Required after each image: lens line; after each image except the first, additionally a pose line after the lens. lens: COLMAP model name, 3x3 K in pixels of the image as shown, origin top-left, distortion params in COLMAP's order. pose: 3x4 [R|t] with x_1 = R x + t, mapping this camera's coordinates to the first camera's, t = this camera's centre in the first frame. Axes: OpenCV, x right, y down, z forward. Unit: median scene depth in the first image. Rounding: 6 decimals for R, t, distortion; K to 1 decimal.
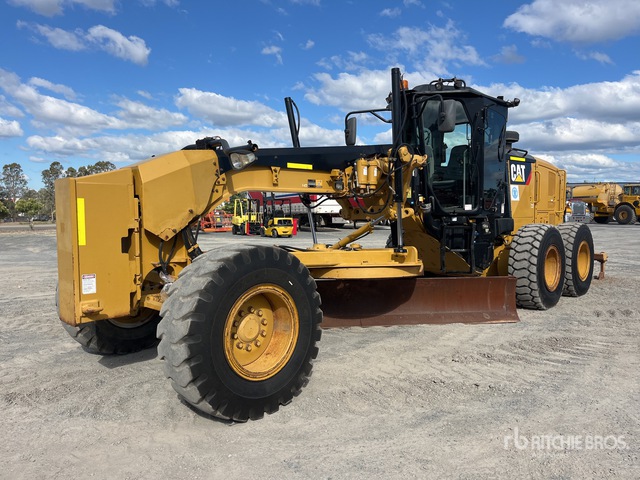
lens RADIAL K [[455.0, 0, 320.0], [0, 455.0, 240.0], [0, 0, 1]] dist [0.107308, 0.000128]
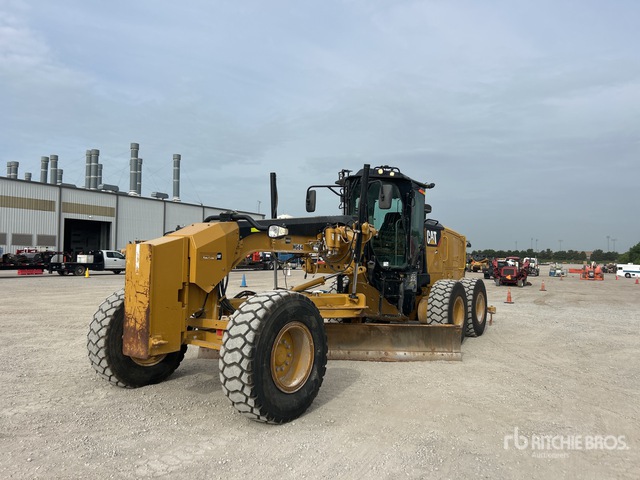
lens RADIAL K [[471.4, 0, 320.0], [0, 471.4, 240.0], [0, 0, 1]] dist [0.240972, 0.000391]
pose [[0.976364, 0.036903, 0.212957, -0.221242], [-0.017716, 0.995664, -0.091315, -0.018653], [-0.215404, 0.085384, 0.972785, -0.299706]]
